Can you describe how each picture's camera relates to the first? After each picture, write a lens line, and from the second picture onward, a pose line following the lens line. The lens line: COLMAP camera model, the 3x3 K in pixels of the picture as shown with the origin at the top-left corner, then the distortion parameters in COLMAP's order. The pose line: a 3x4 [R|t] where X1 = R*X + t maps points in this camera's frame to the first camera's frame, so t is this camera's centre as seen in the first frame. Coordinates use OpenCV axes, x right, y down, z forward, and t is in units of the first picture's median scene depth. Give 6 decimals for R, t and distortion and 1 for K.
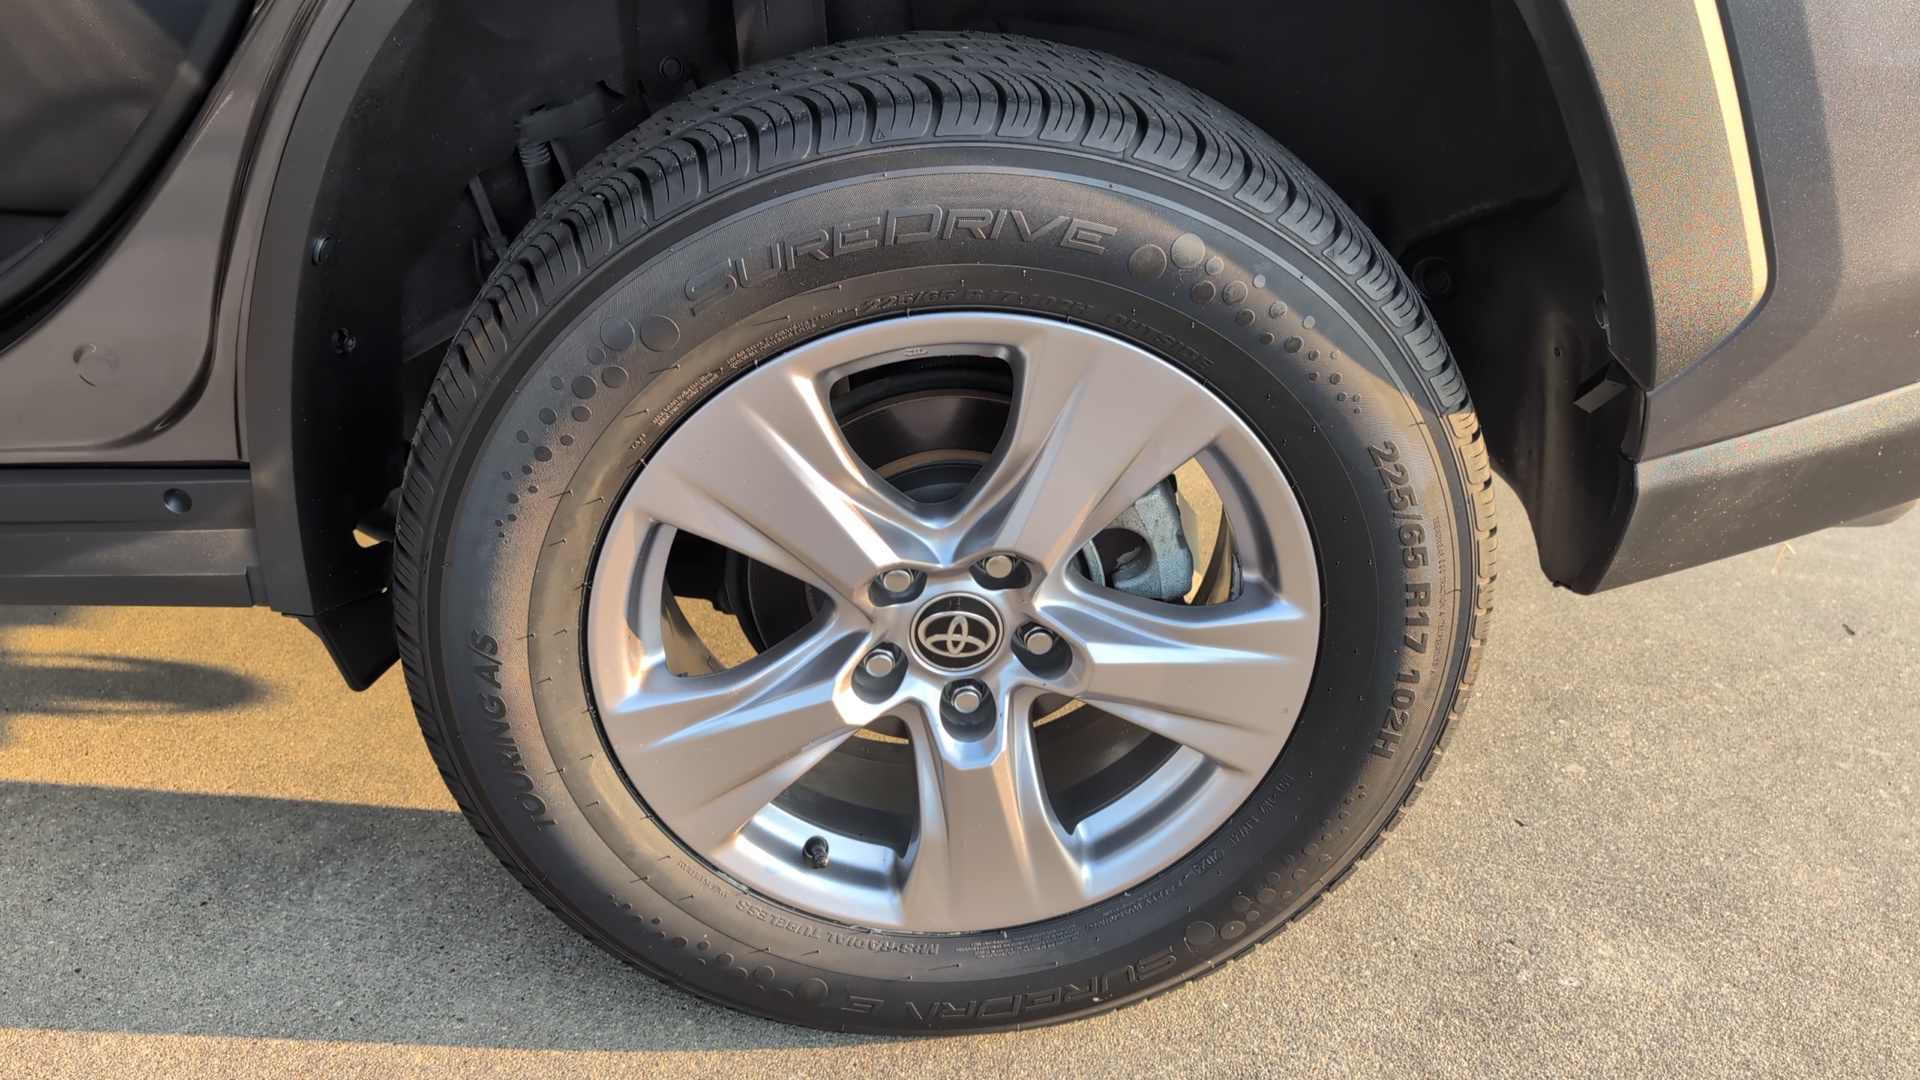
lens RADIAL K [[1632.3, 0, 955.1], [0, 1632.3, 549.5], [0, 0, 1]] dist [0.025364, -0.026609]
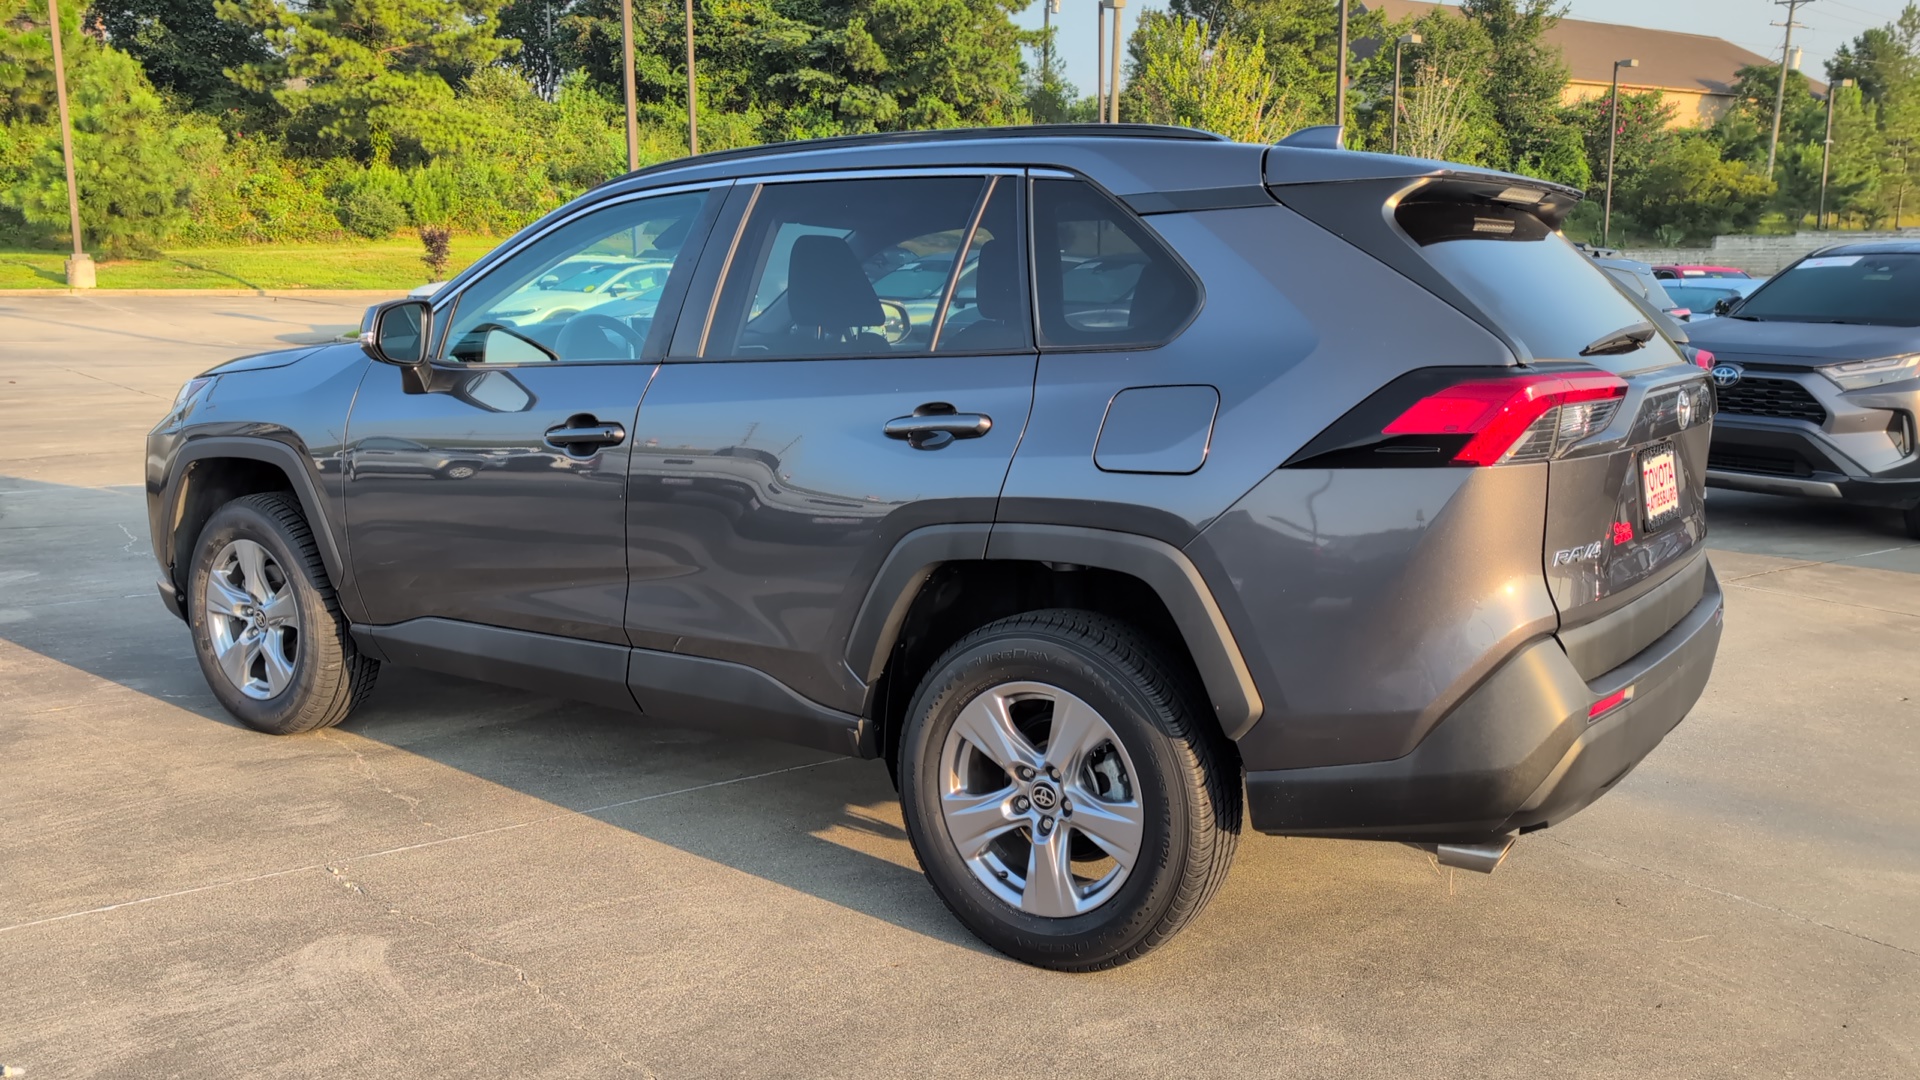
lens RADIAL K [[1632.3, 0, 964.7], [0, 1632.3, 544.1], [0, 0, 1]] dist [0.025364, -0.026609]
pose [[0.781382, 0.061072, -0.621057, 1.725486], [-0.291874, 0.915405, -0.277205, 0.502226], [0.551589, 0.397874, 0.733107, -1.469373]]
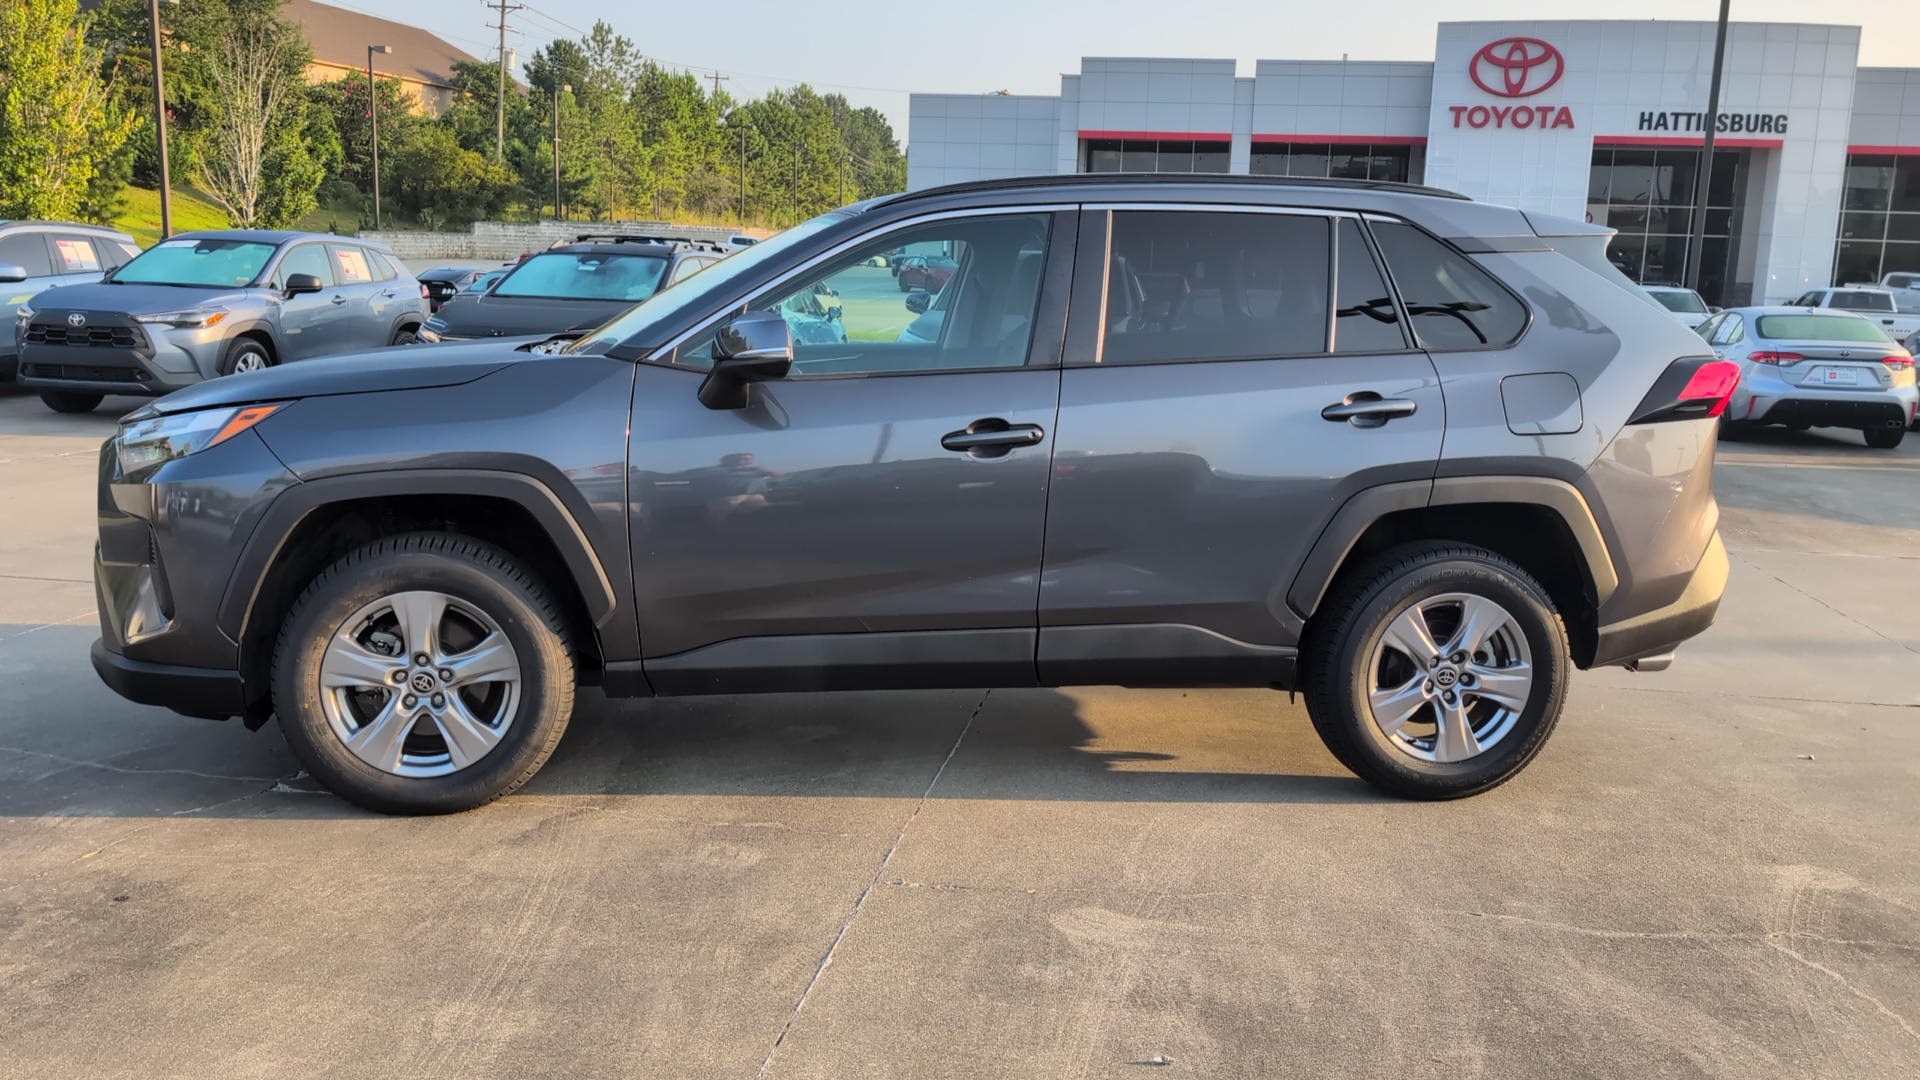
lens RADIAL K [[1632.3, 0, 965.0], [0, 1632.3, 547.5], [0, 0, 1]] dist [0.025364, -0.026609]
pose [[0.995651, -0.035603, 0.086093, -1.553255], [0.063983, 0.933010, -0.354116, 1.133458], [-0.067718, 0.358084, 0.931230, -2.880044]]
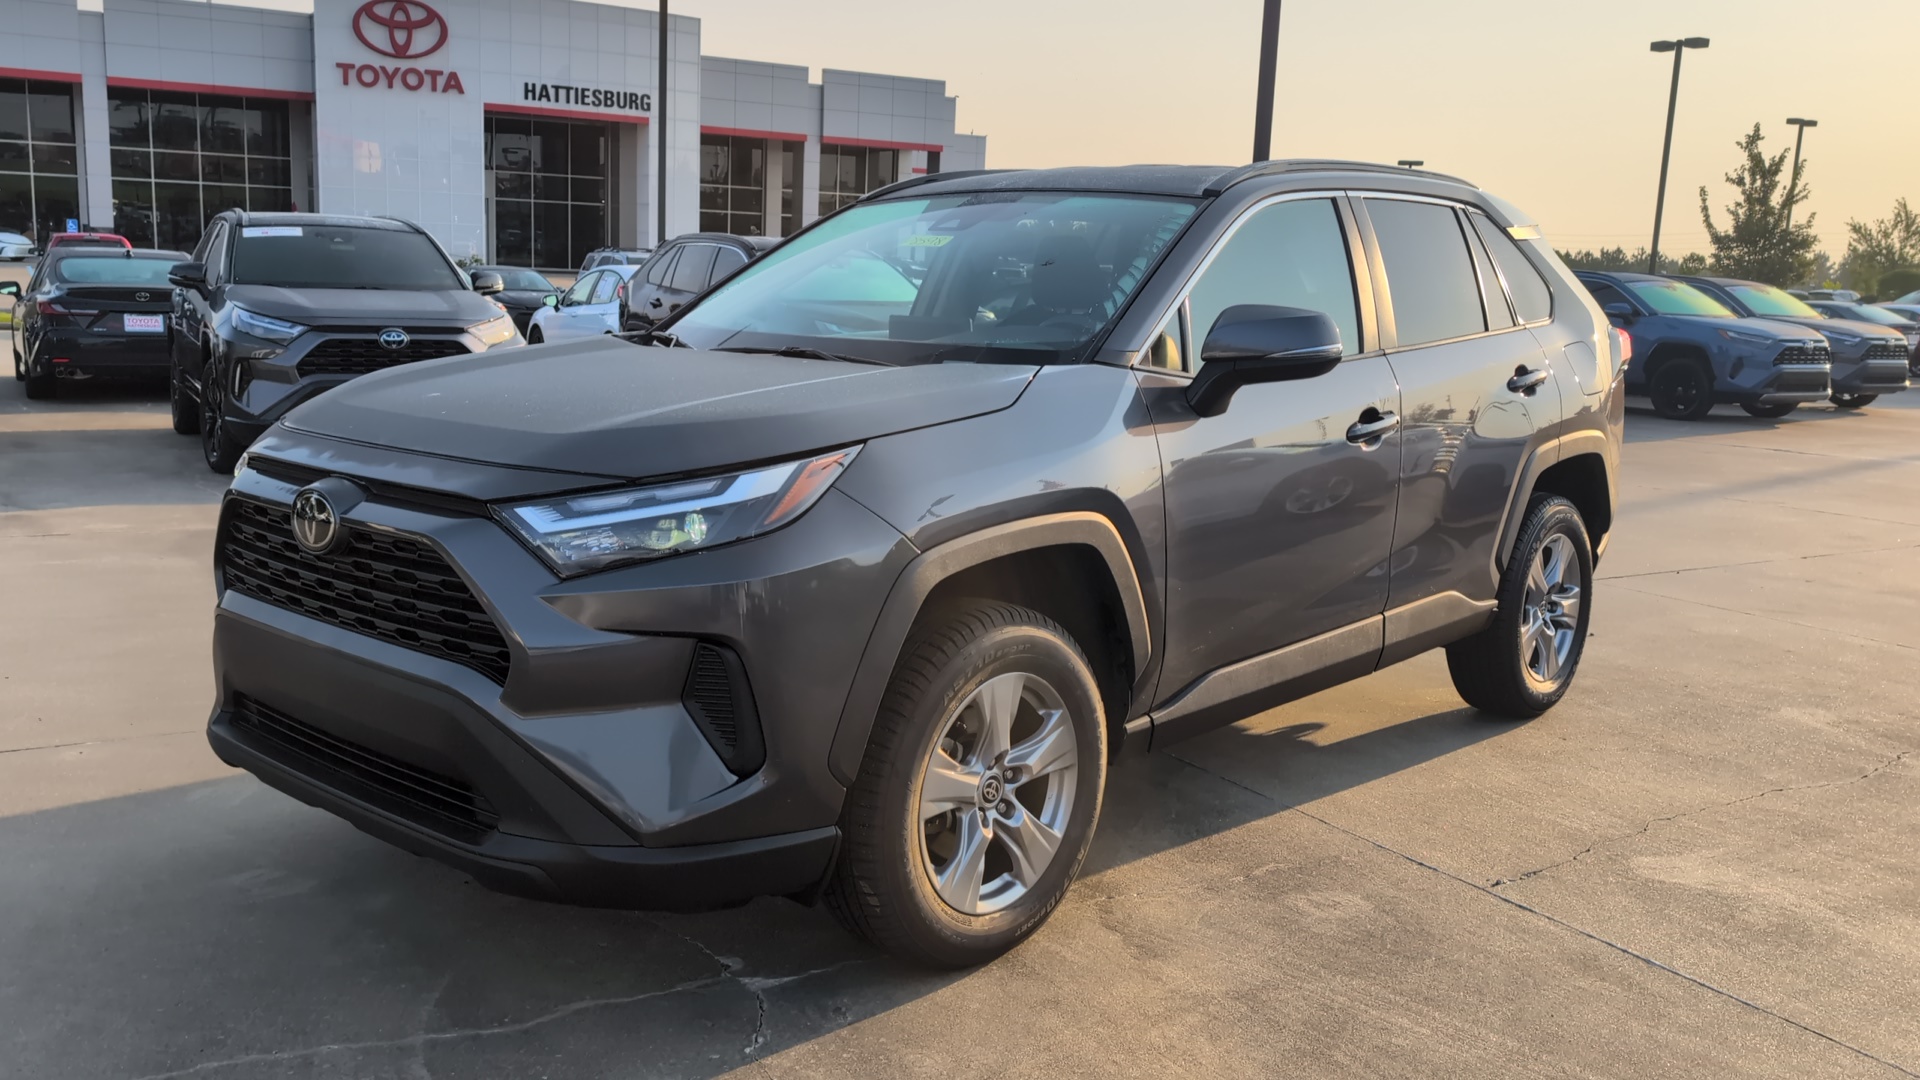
lens RADIAL K [[1632.3, 0, 974.3], [0, 1632.3, 522.0], [0, 0, 1]] dist [0.025364, -0.026609]
pose [[0.701327, -0.137526, 0.699447, -4.472445], [0.368607, 0.909813, -0.190709, 0.126105], [-0.610138, 0.391571, 0.688770, -1.379591]]
